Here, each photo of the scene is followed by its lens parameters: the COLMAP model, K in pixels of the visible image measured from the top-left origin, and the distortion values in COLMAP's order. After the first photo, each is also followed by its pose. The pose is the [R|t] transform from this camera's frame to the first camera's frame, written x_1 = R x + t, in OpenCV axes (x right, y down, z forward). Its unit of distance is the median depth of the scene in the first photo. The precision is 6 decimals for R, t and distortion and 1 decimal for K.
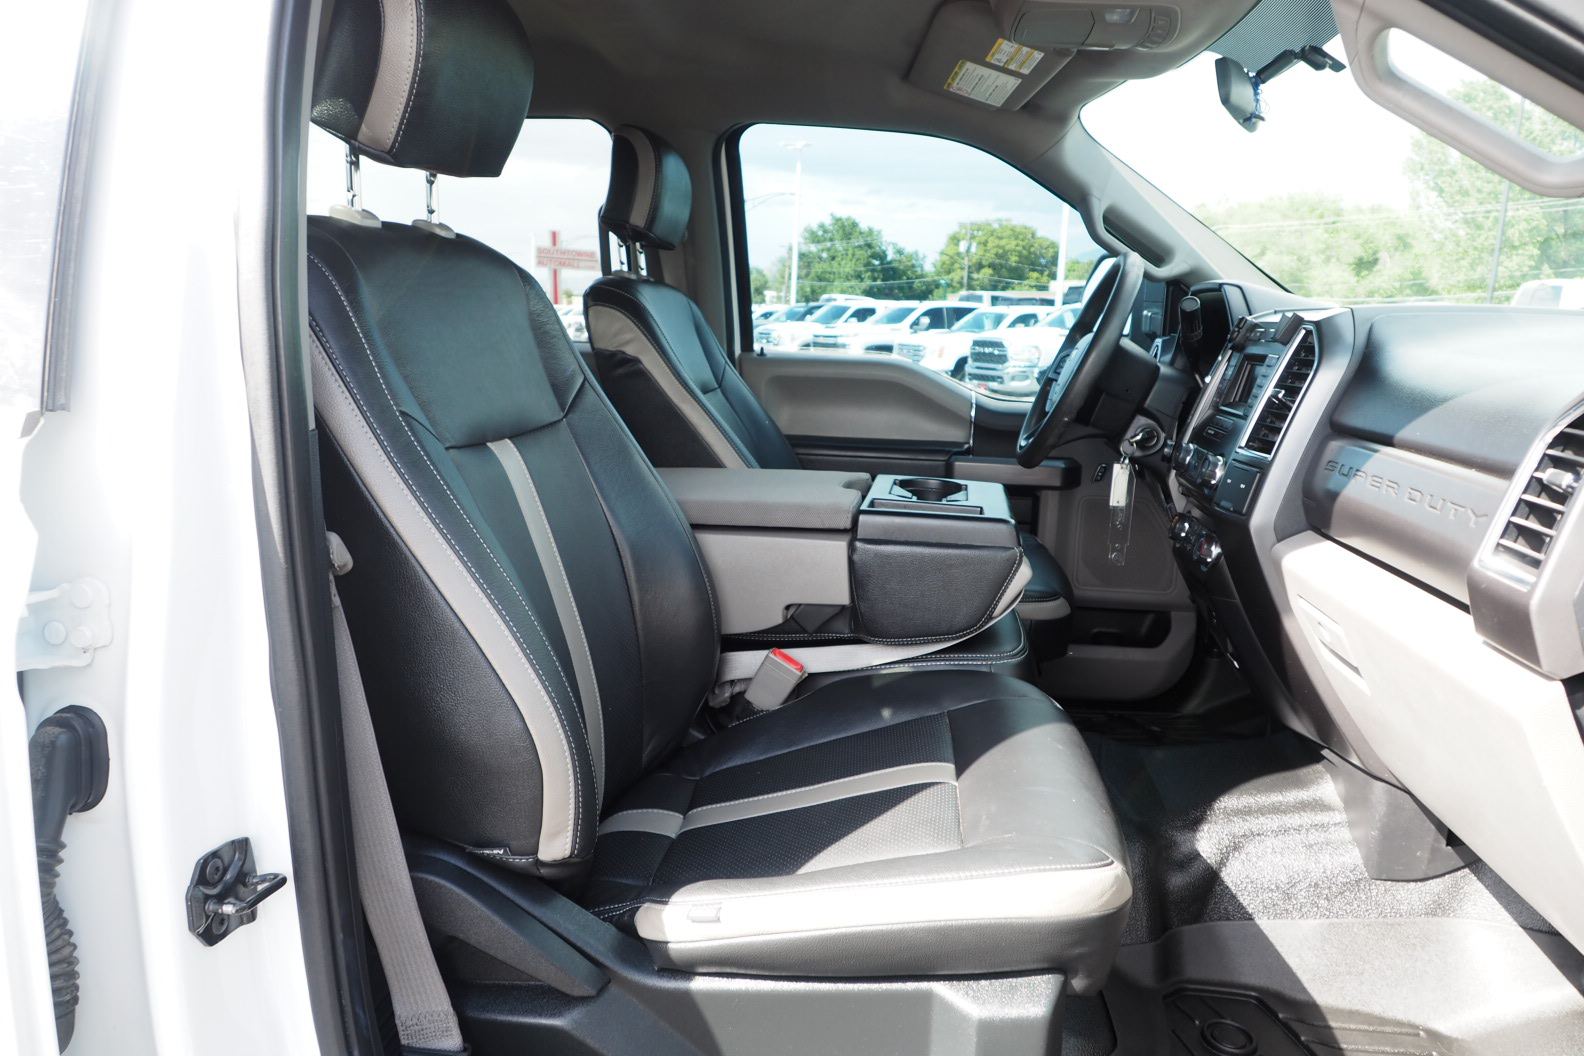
lens RADIAL K [[1135.3, 0, 789.9], [0, 1135.3, 497.3], [0, 0, 1]] dist [-0.047629, -0.003666]
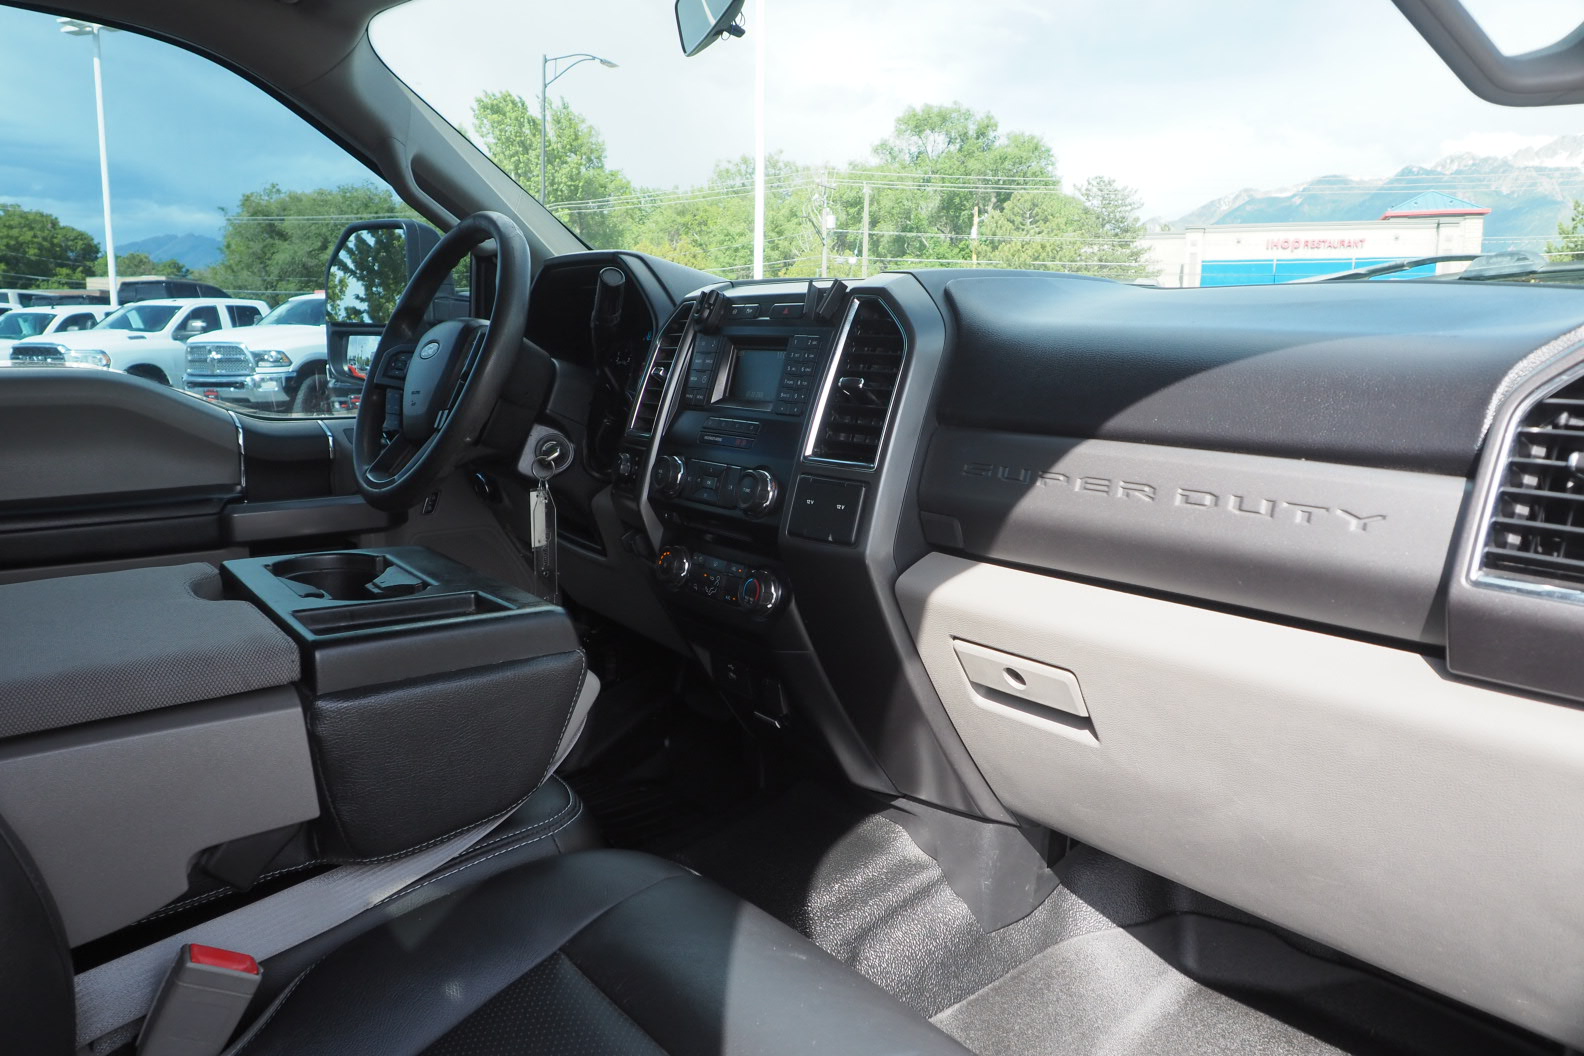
lens RADIAL K [[1124.4, 0, 772.8], [0, 1124.4, 503.1], [0, 0, 1]] dist [-0.004298, -0.004112]
pose [[0.719909, -0.134917, 0.680829, -0.109051], [0.129023, 0.989842, 0.059723, -0.046602], [-0.681970, 0.044848, 0.730004, 0.344766]]
